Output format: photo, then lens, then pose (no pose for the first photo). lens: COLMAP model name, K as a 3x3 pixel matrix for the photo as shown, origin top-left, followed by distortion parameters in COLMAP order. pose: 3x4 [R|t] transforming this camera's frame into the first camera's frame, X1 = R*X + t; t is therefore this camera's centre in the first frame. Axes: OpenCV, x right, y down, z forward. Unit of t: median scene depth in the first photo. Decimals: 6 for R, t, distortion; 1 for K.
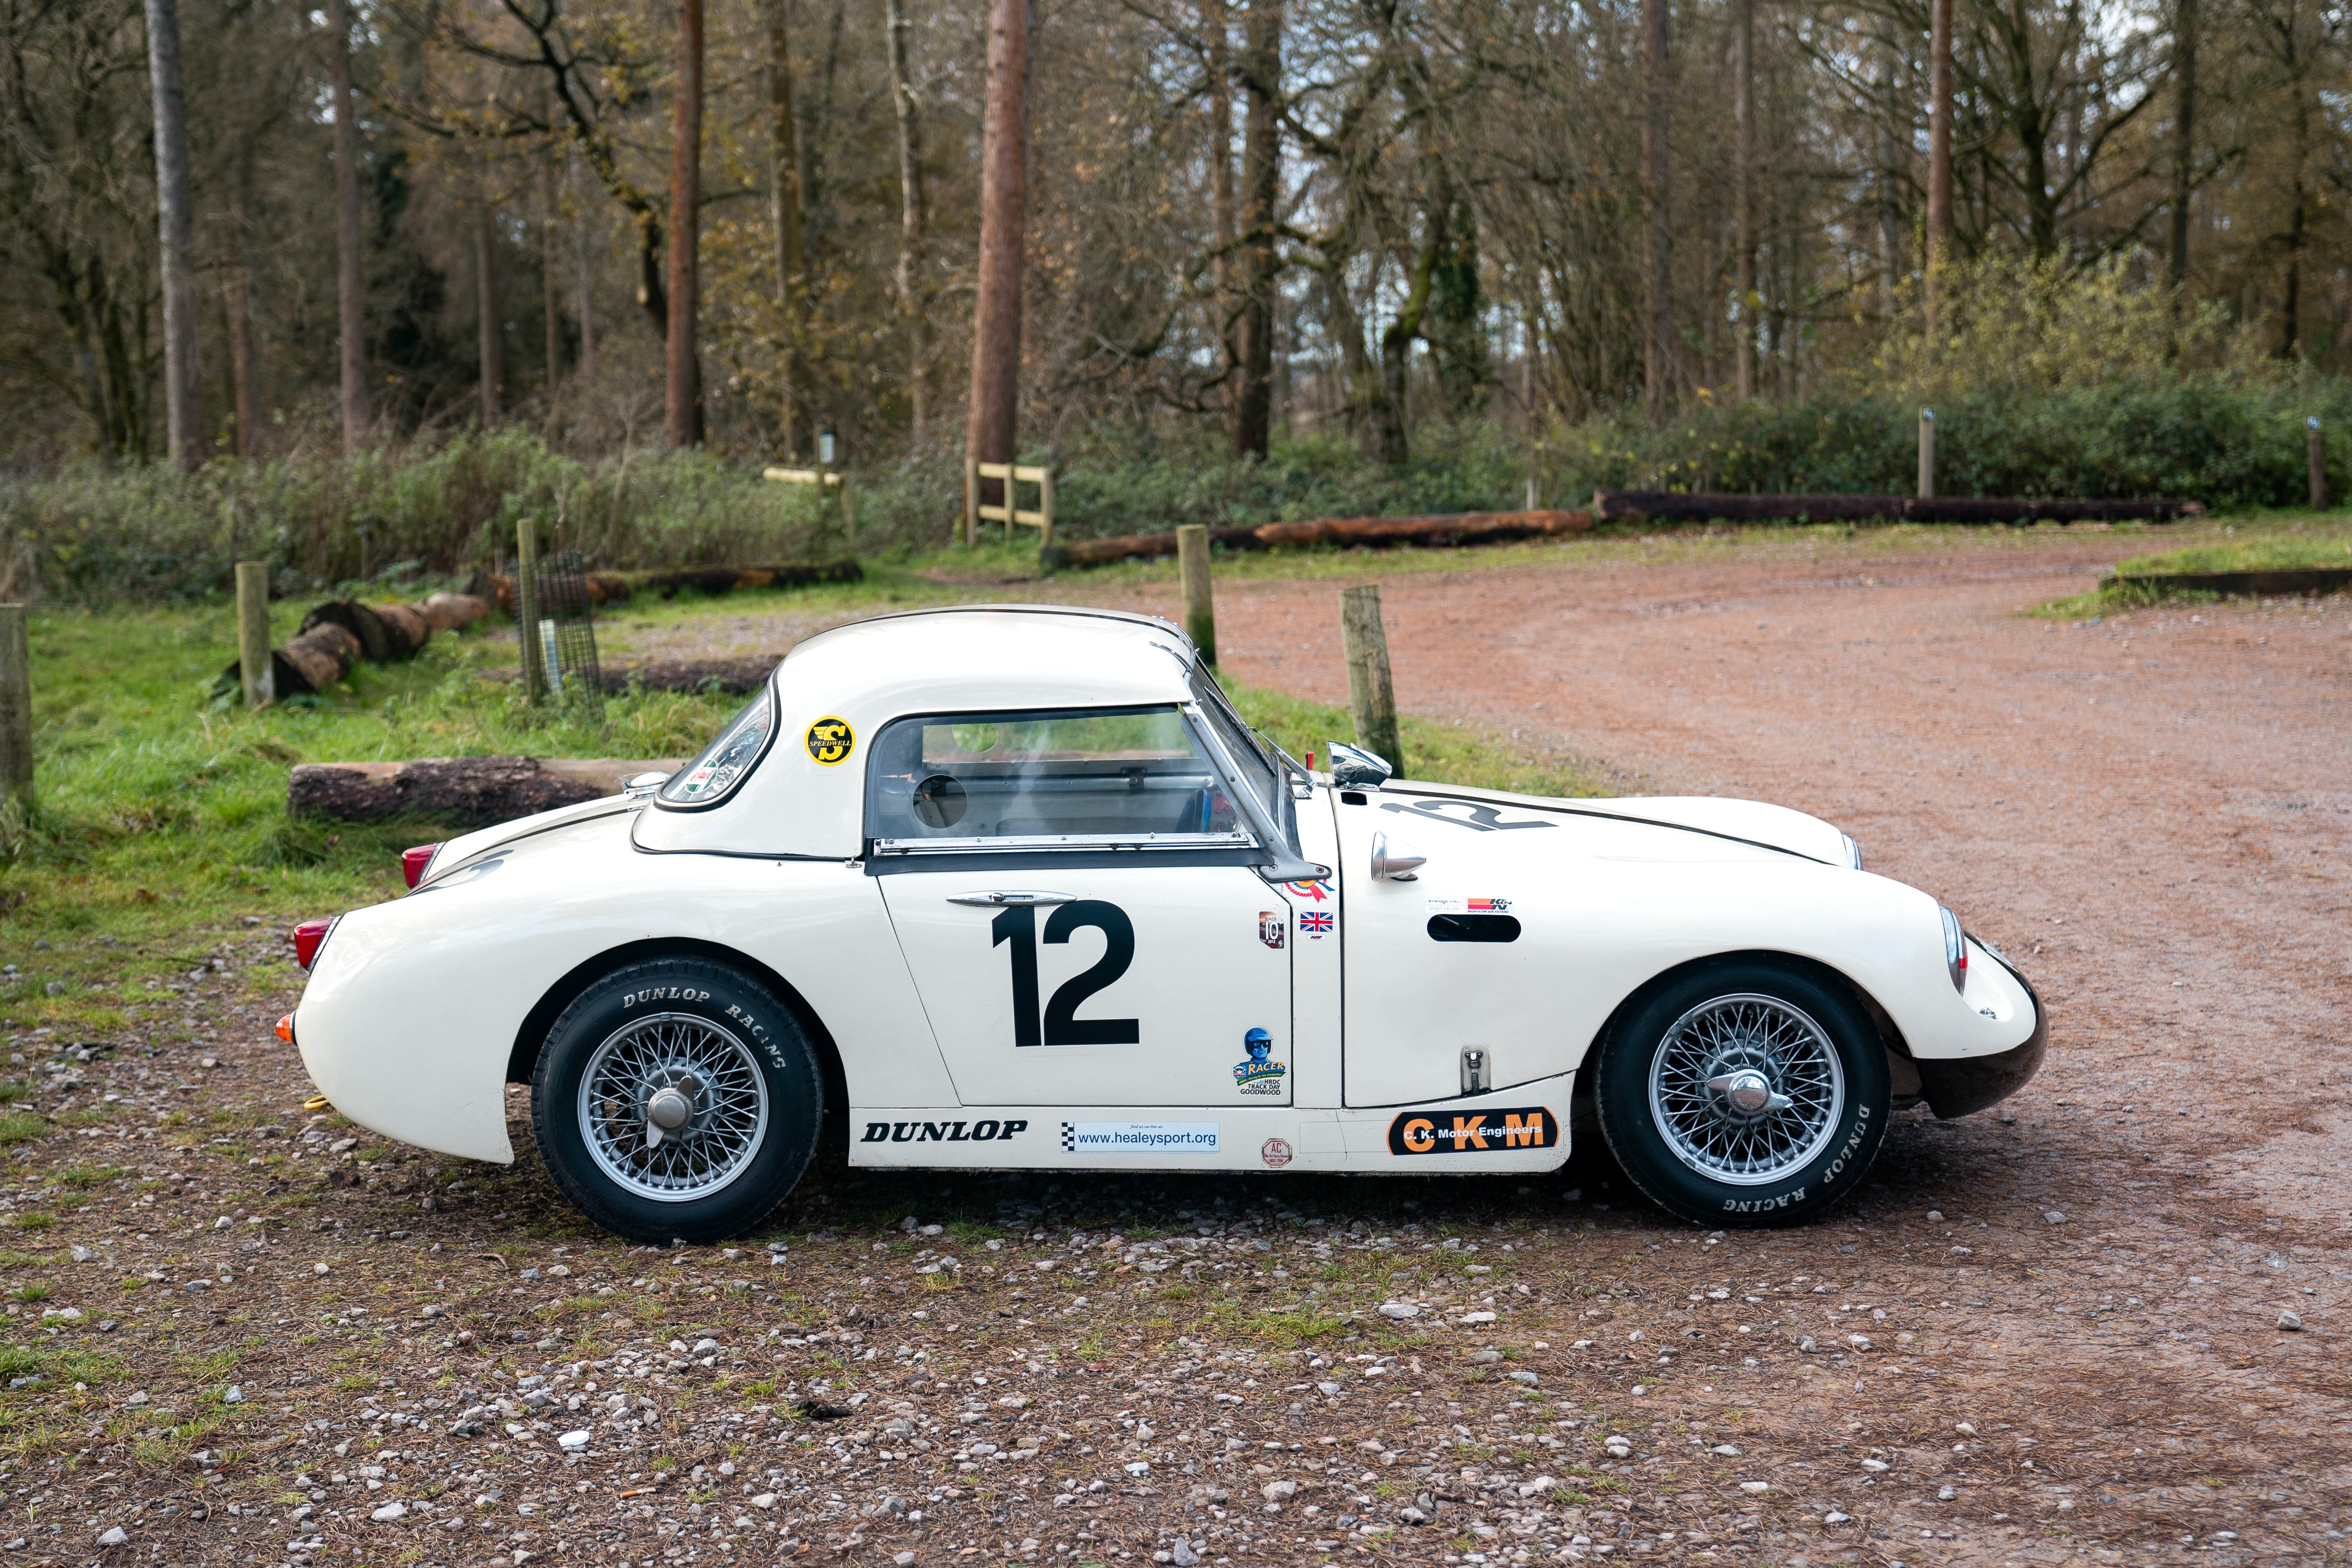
lens RADIAL K [[3292.7, 0, 1172.4], [0, 3292.7, 783.5], [0, 0, 1]] dist [0.132998, 0.062968]
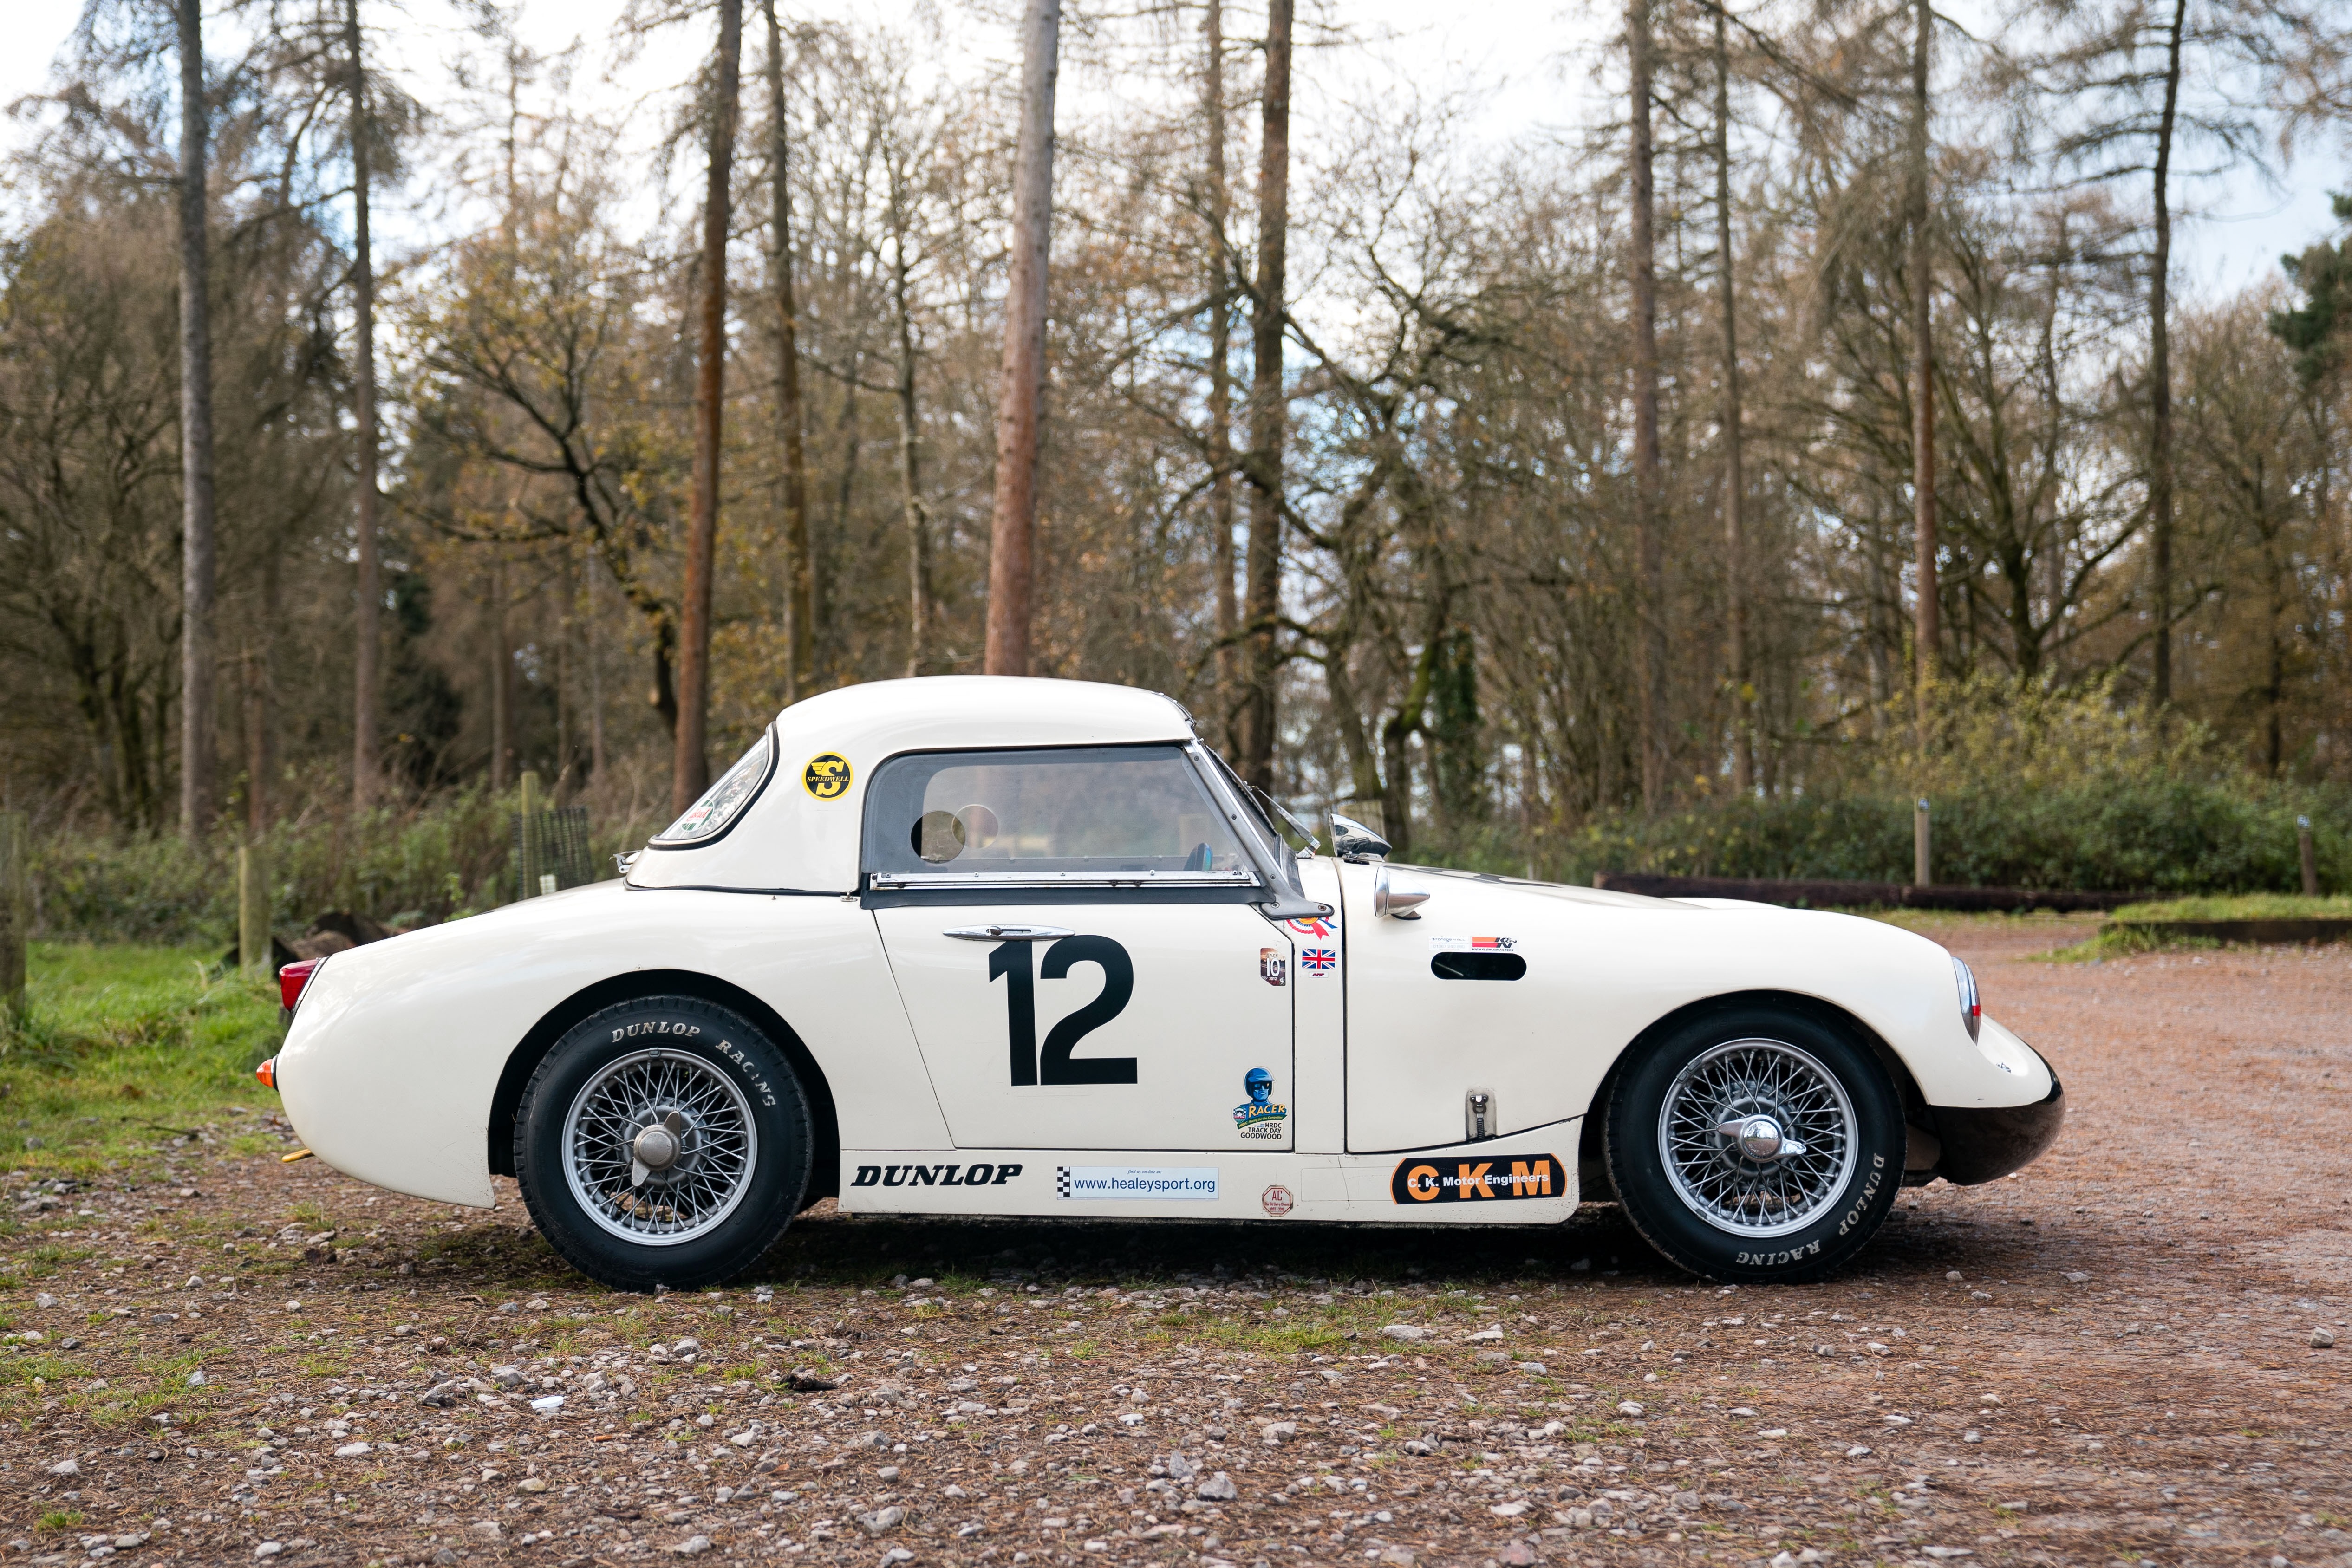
lens RADIAL K [[3284.7, 0, 1176.0], [0, 3284.7, 784.0], [0, 0, 1]] dist [0.120344, 0.042018]
pose [[0.999976, 0.006906, 0.000201, 0.000608], [-0.006821, 0.991536, -0.129650, 0.116253], [-0.001095, 0.129645, 0.991560, 0.019541]]
